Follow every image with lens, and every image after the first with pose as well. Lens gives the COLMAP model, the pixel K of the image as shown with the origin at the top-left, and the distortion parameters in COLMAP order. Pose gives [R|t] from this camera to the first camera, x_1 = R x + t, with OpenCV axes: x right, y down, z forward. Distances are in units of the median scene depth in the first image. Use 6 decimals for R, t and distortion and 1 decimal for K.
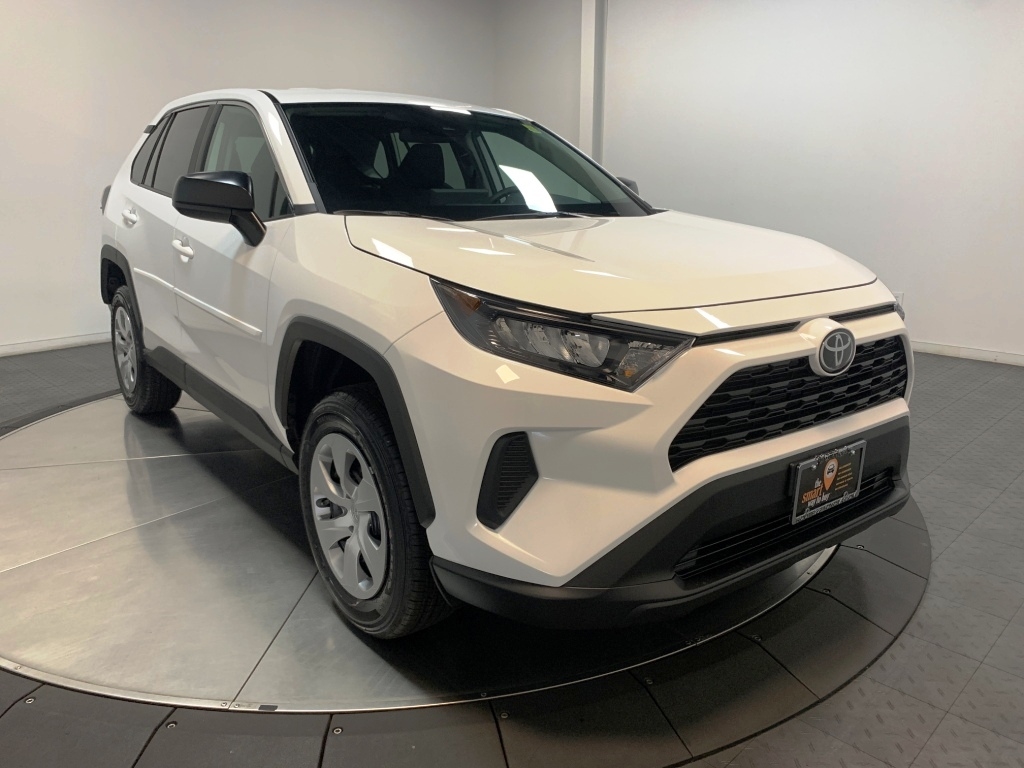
lens RADIAL K [[778.5, 0, 517.6], [0, 778.5, 384.1], [0, 0, 1]] dist [0.049390, -0.002912]
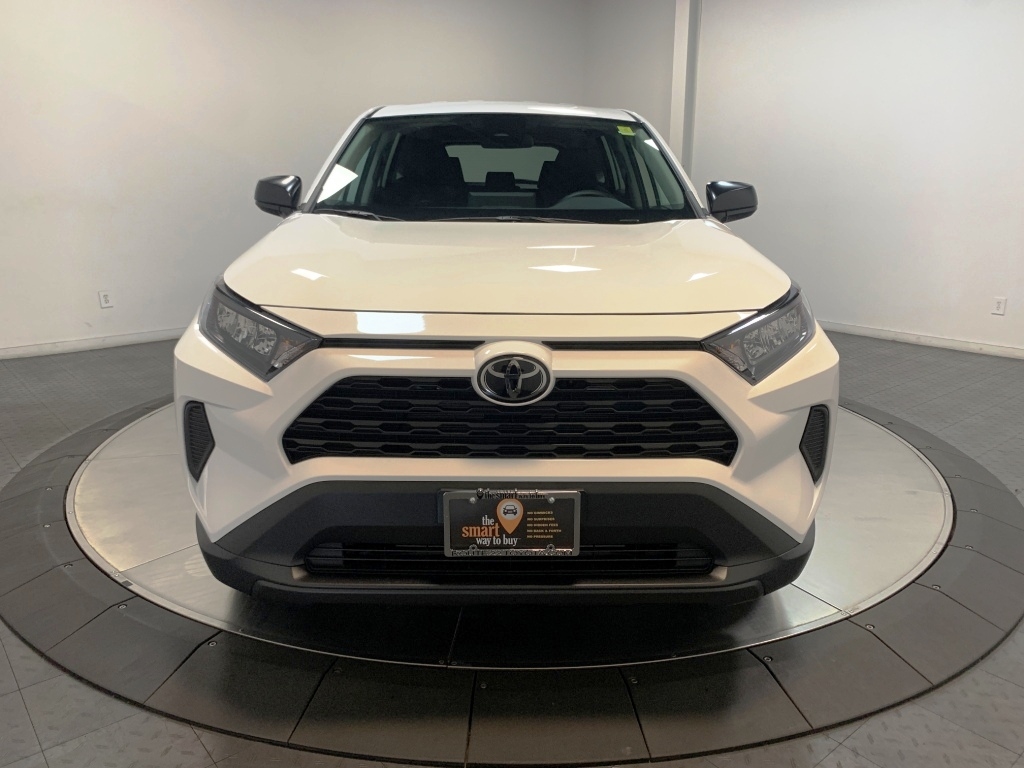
lens RADIAL K [[778.5, 0, 518.2], [0, 778.5, 381.9], [0, 0, 1]] dist [0.049390, -0.002912]
pose [[0.809170, 0.148839, -0.568411, 0.919179], [-0.152168, 0.987464, 0.041948, -0.077019], [0.567528, 0.052551, 0.821675, 0.277858]]
